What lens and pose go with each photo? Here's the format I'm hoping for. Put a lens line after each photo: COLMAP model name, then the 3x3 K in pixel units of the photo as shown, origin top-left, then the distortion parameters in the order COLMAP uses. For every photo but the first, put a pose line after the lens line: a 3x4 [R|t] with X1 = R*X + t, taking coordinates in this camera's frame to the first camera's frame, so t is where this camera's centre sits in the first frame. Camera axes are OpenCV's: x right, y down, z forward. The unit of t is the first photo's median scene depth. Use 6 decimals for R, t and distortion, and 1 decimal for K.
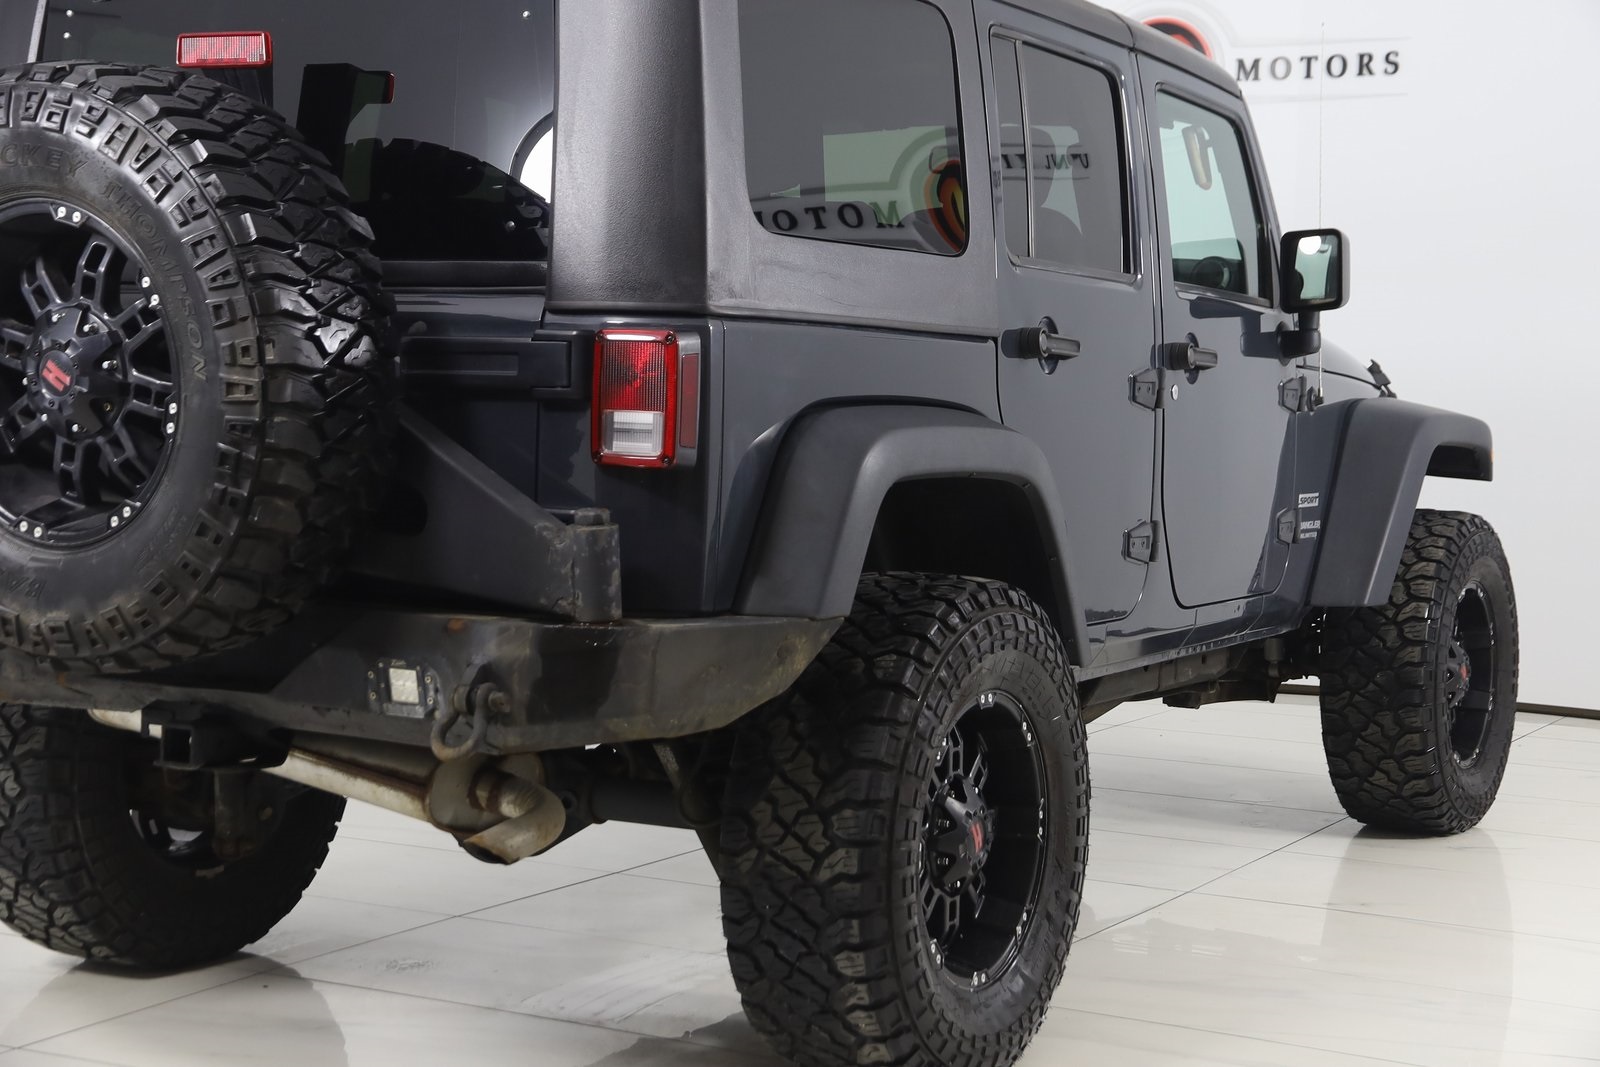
lens RADIAL K [[2476.3, 0, 817.8], [0, 2476.3, 534.5], [0, 0, 1]] dist [0.129525, 0.000000]
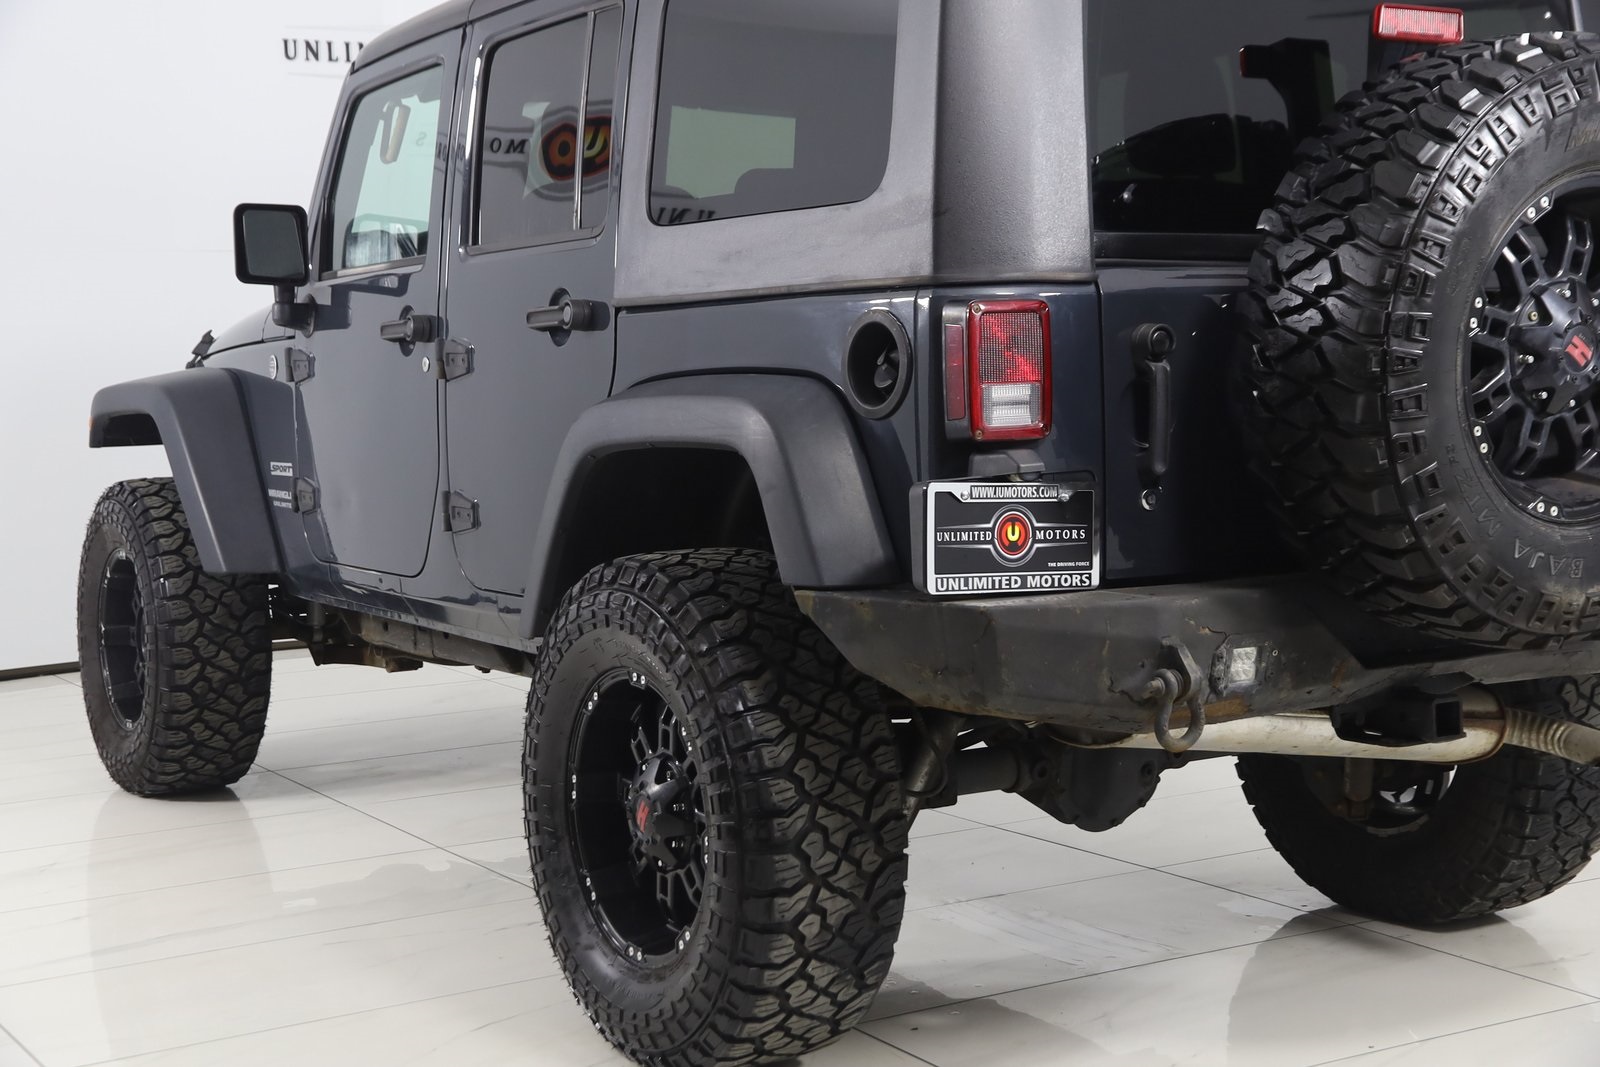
lens RADIAL K [[2291.9, 0, 785.5], [0, 2291.9, 558.5], [0, 0, 1]] dist [0.100033, 0.000000]
pose [[0.493489, -0.113643, 0.862296, -1.251502], [0.085377, 0.992968, 0.082003, -0.083173], [-0.865551, 0.033153, 0.499722, 0.806532]]
